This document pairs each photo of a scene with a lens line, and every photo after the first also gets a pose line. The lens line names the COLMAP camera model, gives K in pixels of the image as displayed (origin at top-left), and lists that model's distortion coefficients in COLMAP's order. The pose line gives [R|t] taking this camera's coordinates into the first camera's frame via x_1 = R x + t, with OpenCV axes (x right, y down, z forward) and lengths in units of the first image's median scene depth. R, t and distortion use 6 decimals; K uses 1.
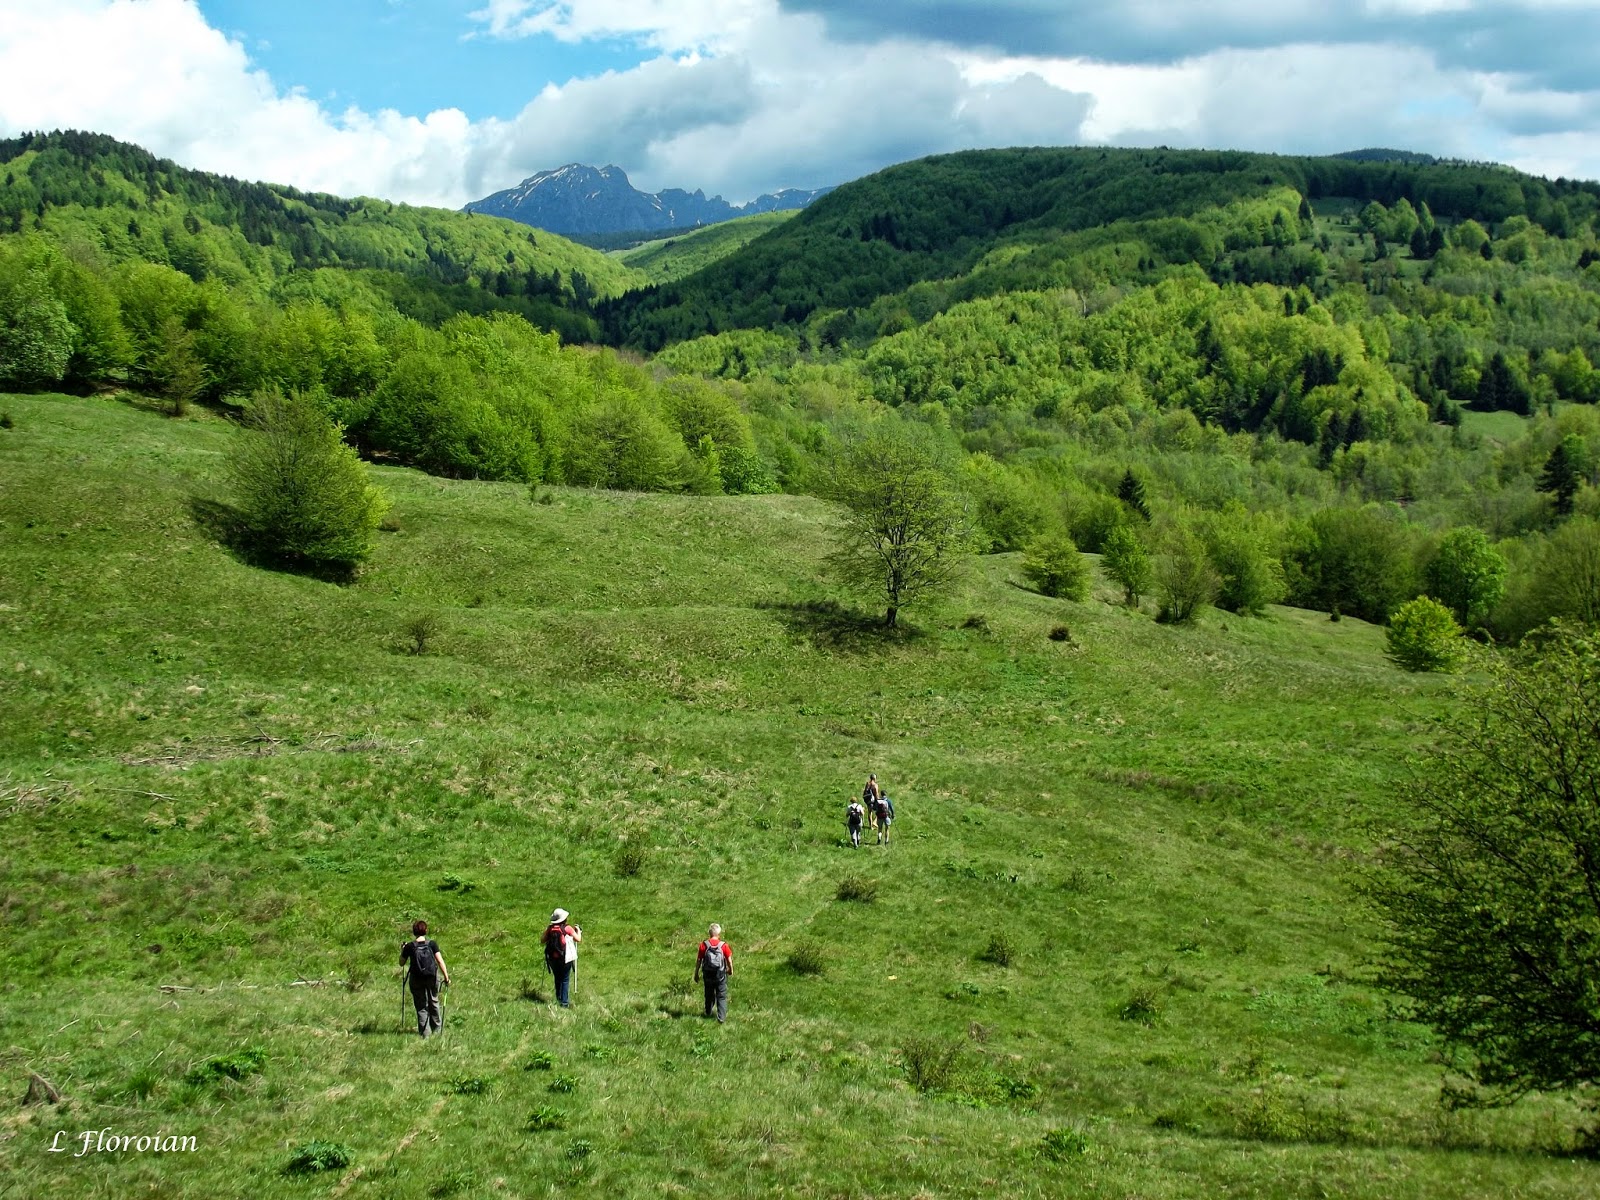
lens RADIAL K [[2079.5, 0, 800.0], [0, 2079.5, 600.0], [0, 0, 1]] dist [0.006293, -0.007731]
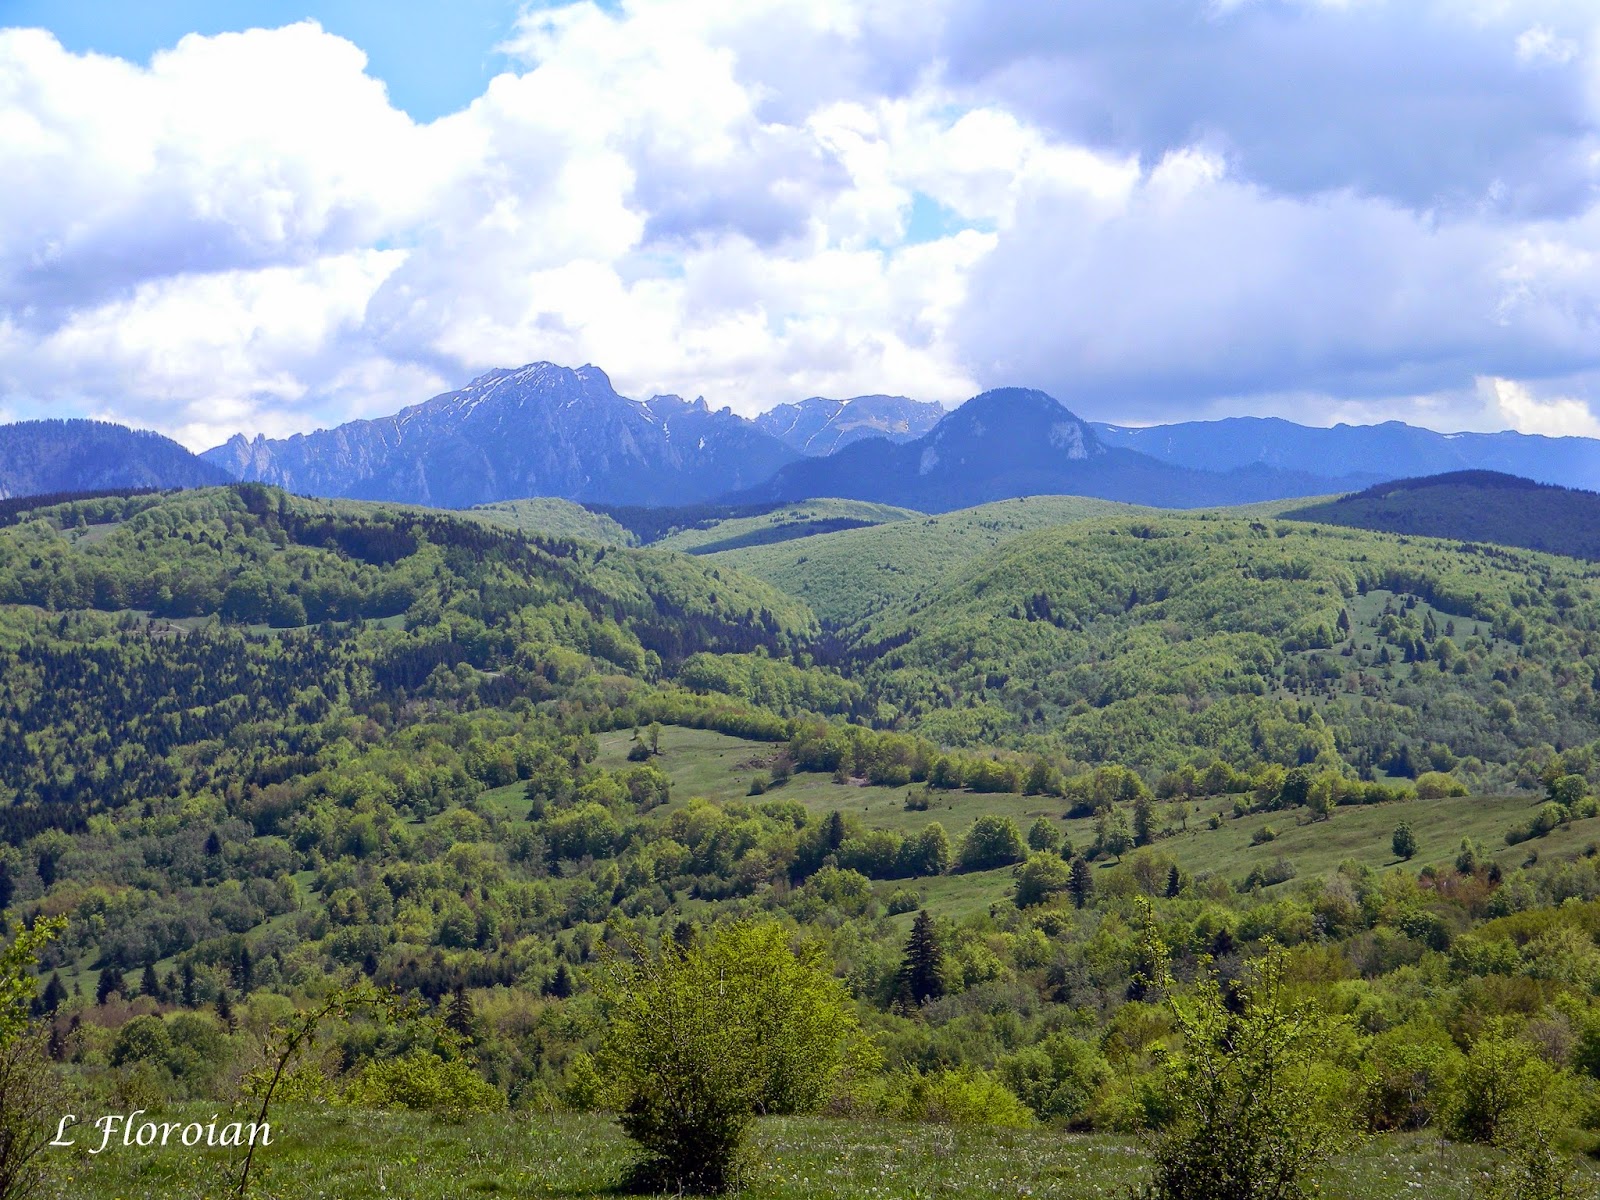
lens RADIAL K [[3114.9, 0, 800.0], [0, 3114.9, 600.0], [0, 0, 1]] dist [-0.003578, -0.084888]
pose [[0.999616, 0.025403, 0.011054, -0.237091], [-0.024038, 0.993663, -0.109804, 0.071012], [-0.013774, 0.109496, 0.993892, -1.706731]]
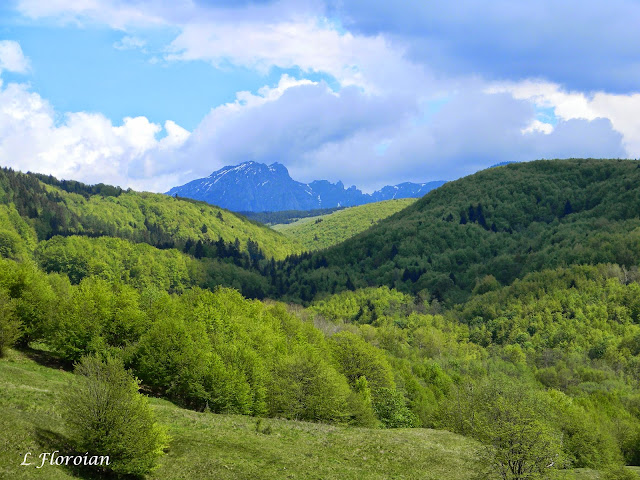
lens RADIAL K [[1547.5, 0, 320.0], [0, 1547.5, 240.0], [0, 0, 1]] dist [-0.001673, 0.508518]
pose [[0.998054, 0.023758, -0.057655, -0.004982], [-0.032404, 0.987538, -0.154008, -0.002748], [0.053278, 0.155577, 0.986386, -0.012802]]
